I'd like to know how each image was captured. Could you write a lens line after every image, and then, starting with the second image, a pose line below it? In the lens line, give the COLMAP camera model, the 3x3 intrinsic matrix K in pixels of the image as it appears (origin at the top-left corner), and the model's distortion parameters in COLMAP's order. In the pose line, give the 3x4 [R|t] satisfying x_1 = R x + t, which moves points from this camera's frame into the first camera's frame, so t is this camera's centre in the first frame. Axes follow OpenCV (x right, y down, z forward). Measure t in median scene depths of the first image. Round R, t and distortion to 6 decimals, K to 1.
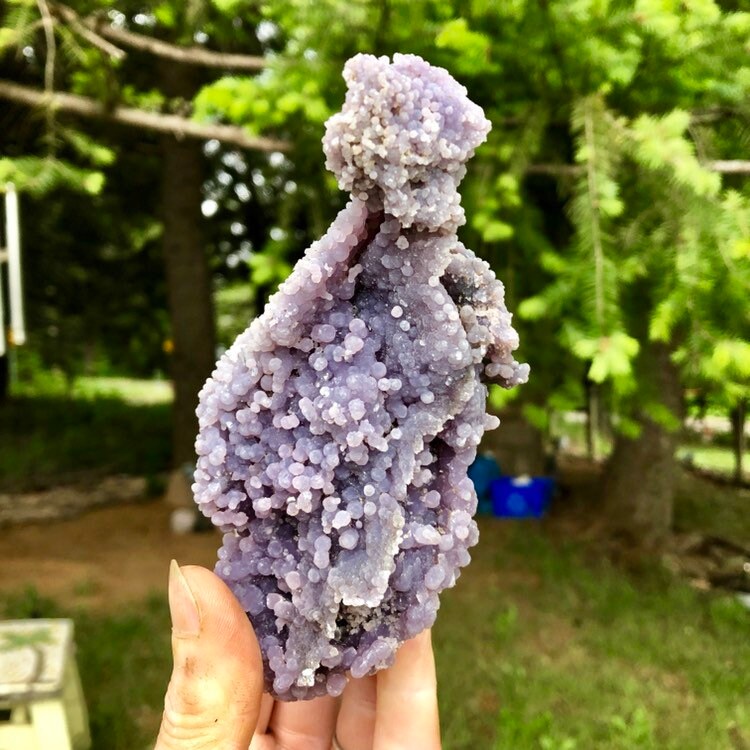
lens RADIAL K [[869.2, 0, 375.0], [0, 869.2, 375.0], [0, 0, 1]] dist [0.208861, -0.859475]
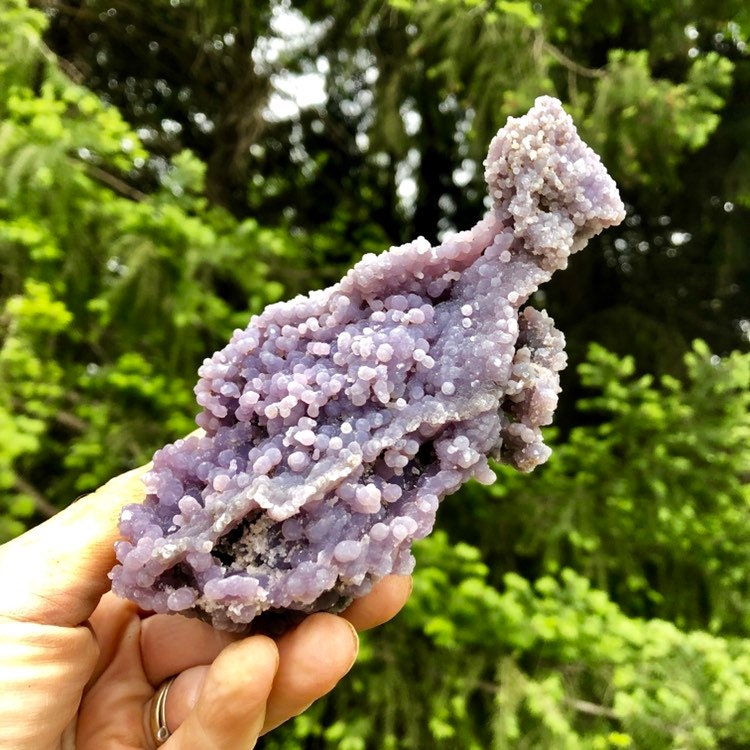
lens RADIAL K [[869.2, 0, 375.0], [0, 869.2, 375.0], [0, 0, 1]] dist [0.208861, -0.859475]
pose [[0.822781, 0.483214, -0.299224, 0.281632], [-0.567698, 0.673340, -0.473638, 0.534071], [-0.027389, 0.559569, 0.828331, 0.161847]]
